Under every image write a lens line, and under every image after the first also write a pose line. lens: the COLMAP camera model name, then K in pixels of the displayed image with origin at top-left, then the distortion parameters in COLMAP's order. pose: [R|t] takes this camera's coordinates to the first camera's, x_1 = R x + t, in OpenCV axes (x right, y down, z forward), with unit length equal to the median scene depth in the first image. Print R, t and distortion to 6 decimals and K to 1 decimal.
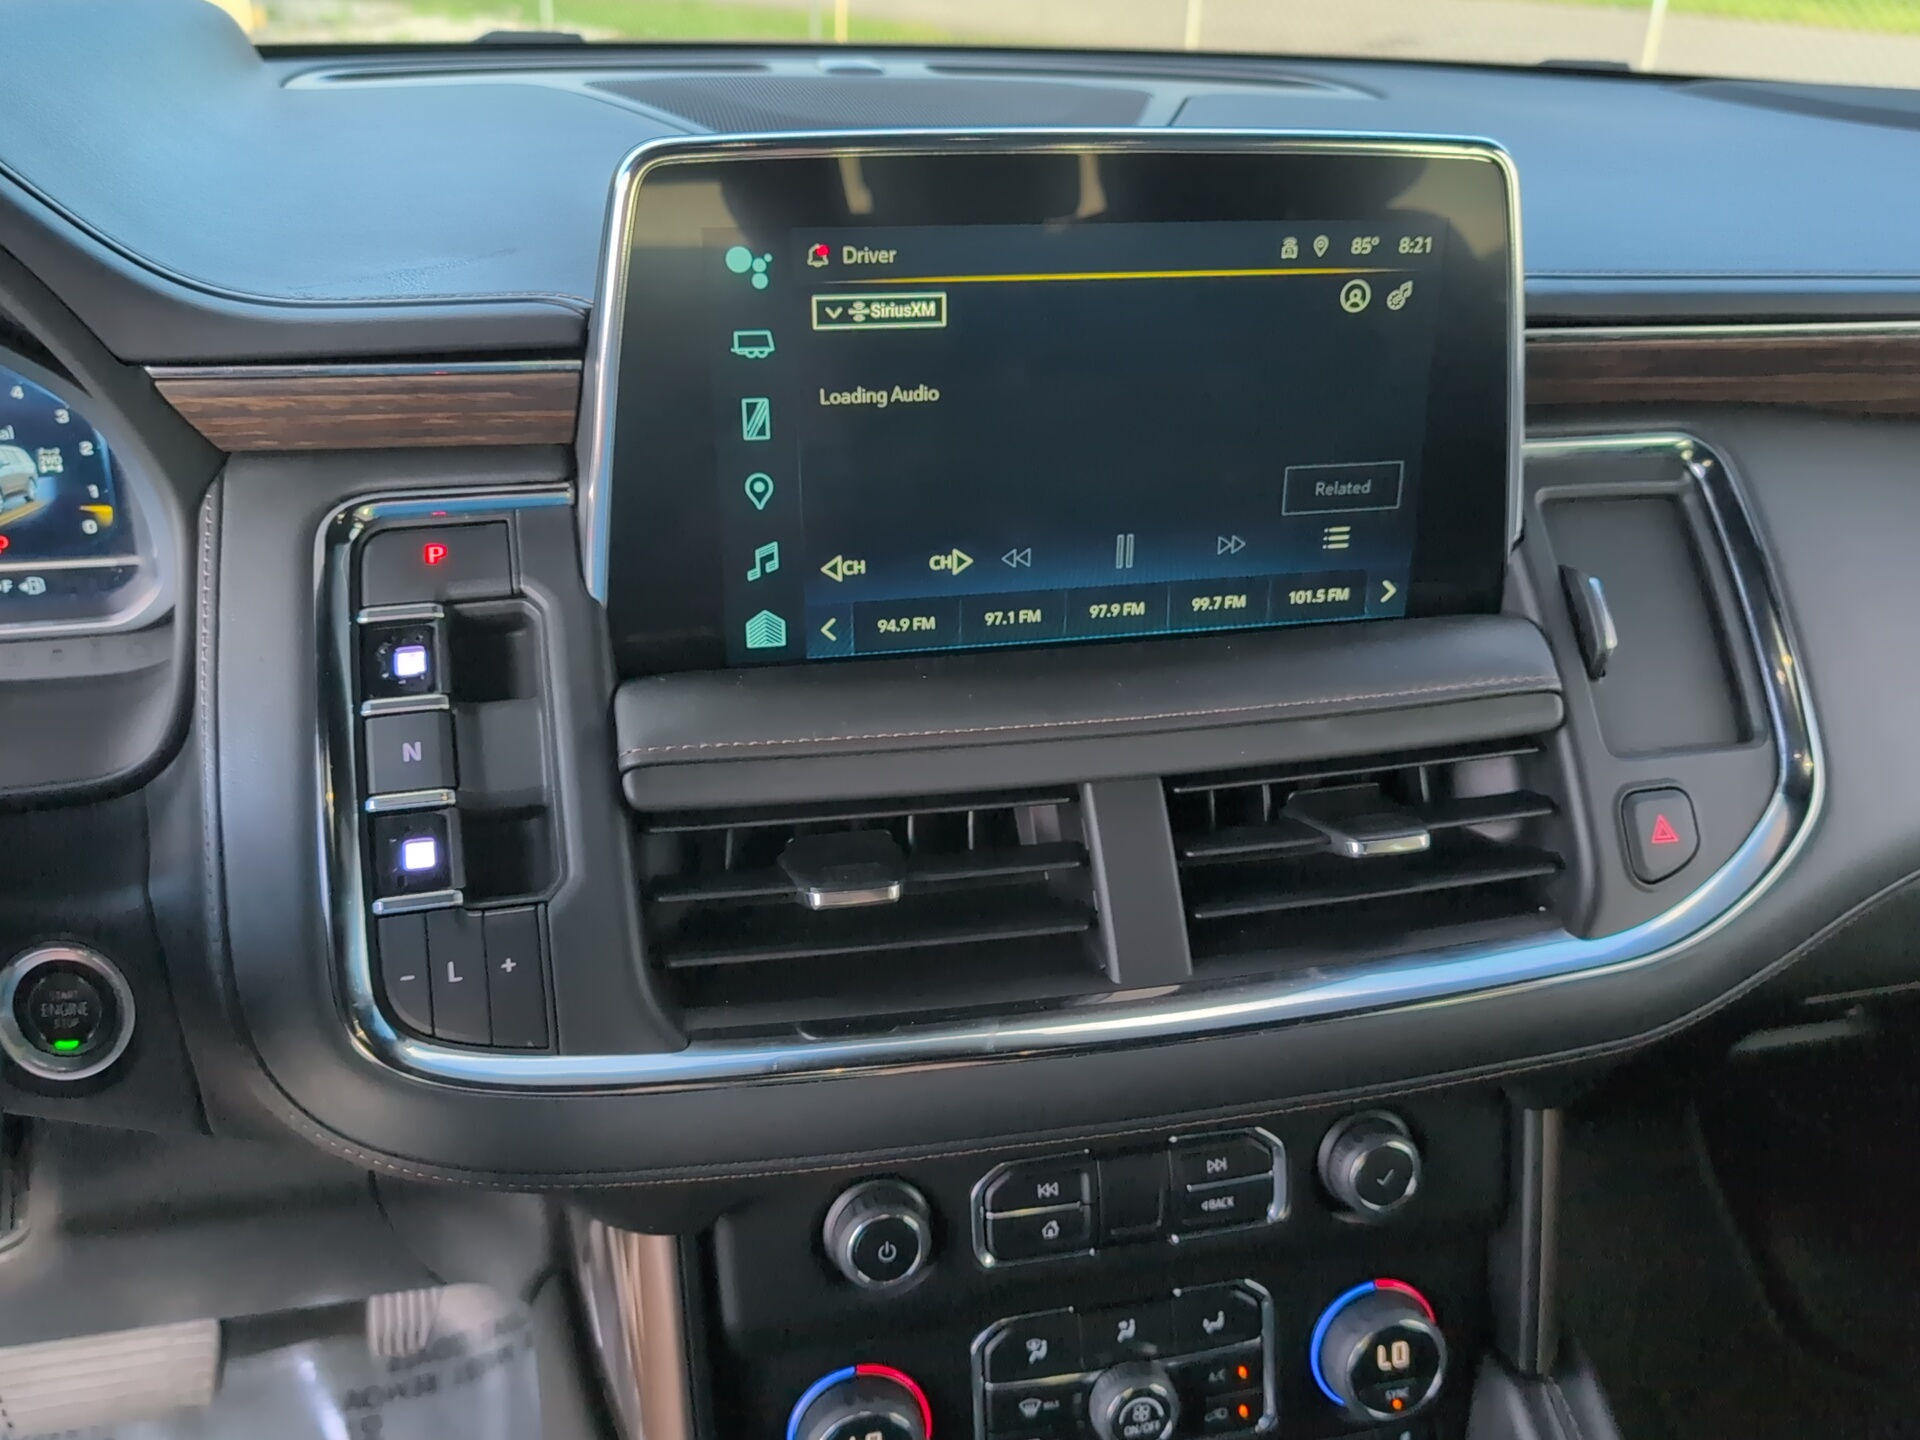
lens RADIAL K [[1599.3, 0, 934.4], [0, 1599.3, 713.0], [0, 0, 1]] dist [0.005216, -0.005352]
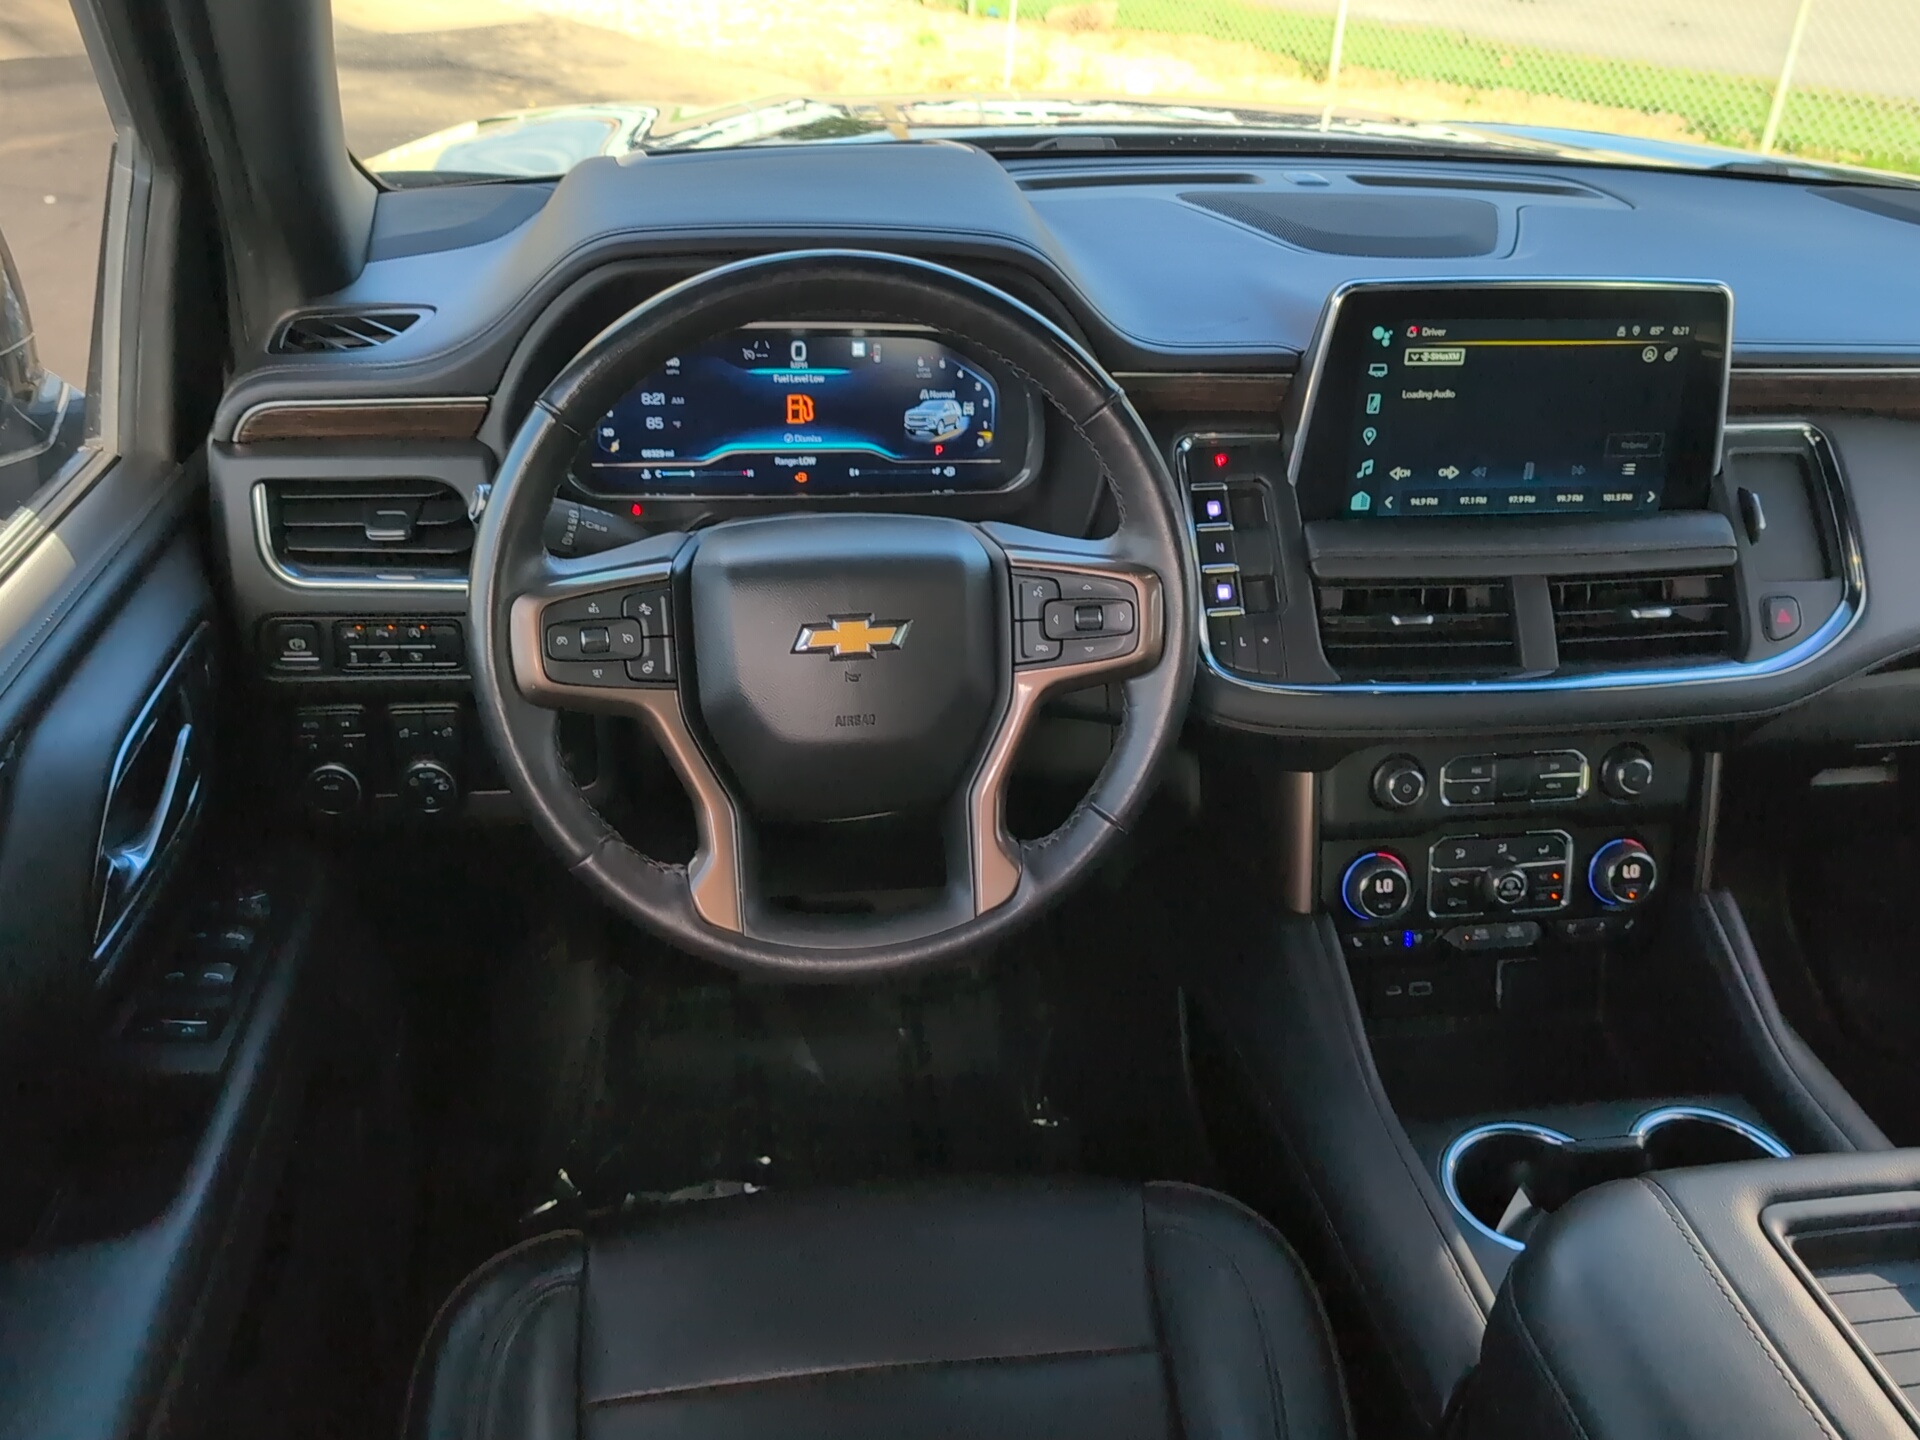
lens RADIAL K [[1599.3, 0, 934.4], [0, 1599.3, 713.0], [0, 0, 1]] dist [0.005216, -0.005352]
pose [[0.997426, 0.044874, -0.055928, -0.559138], [-0.043100, 0.998541, 0.032533, 0.192342], [0.057306, -0.030038, 0.997905, -1.221655]]
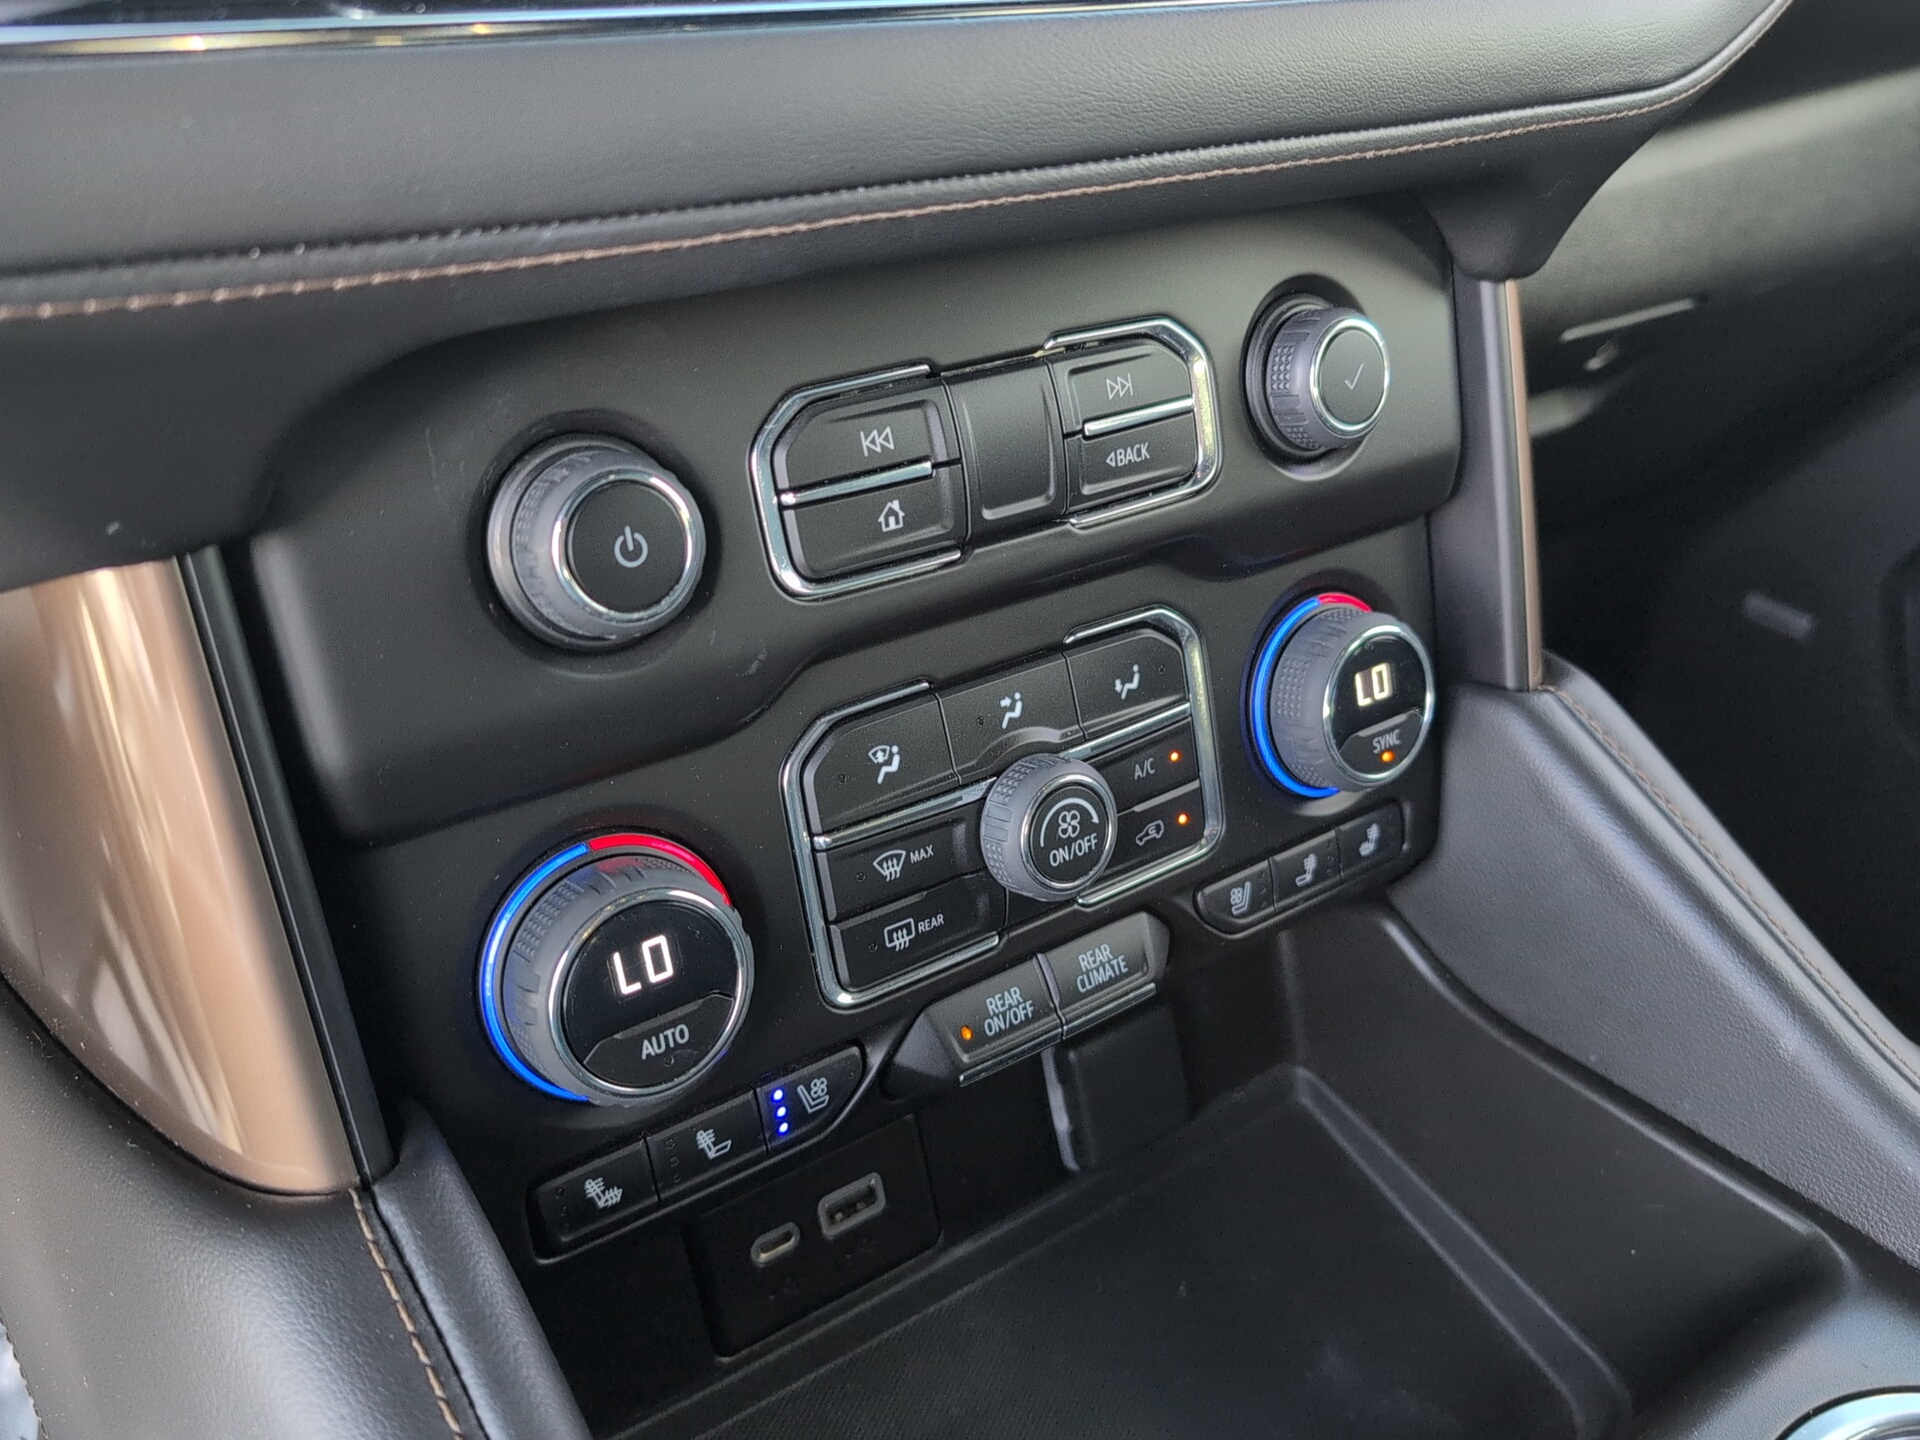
lens RADIAL K [[1599.3, 0, 934.4], [0, 1599.3, 713.0], [0, 0, 1]] dist [0.005216, -0.005352]
pose [[0.920365, -0.190191, 0.341694, -0.125137], [0.169611, 0.981445, 0.089431, 0.362431], [-0.352363, -0.024355, 0.935547, 0.493603]]
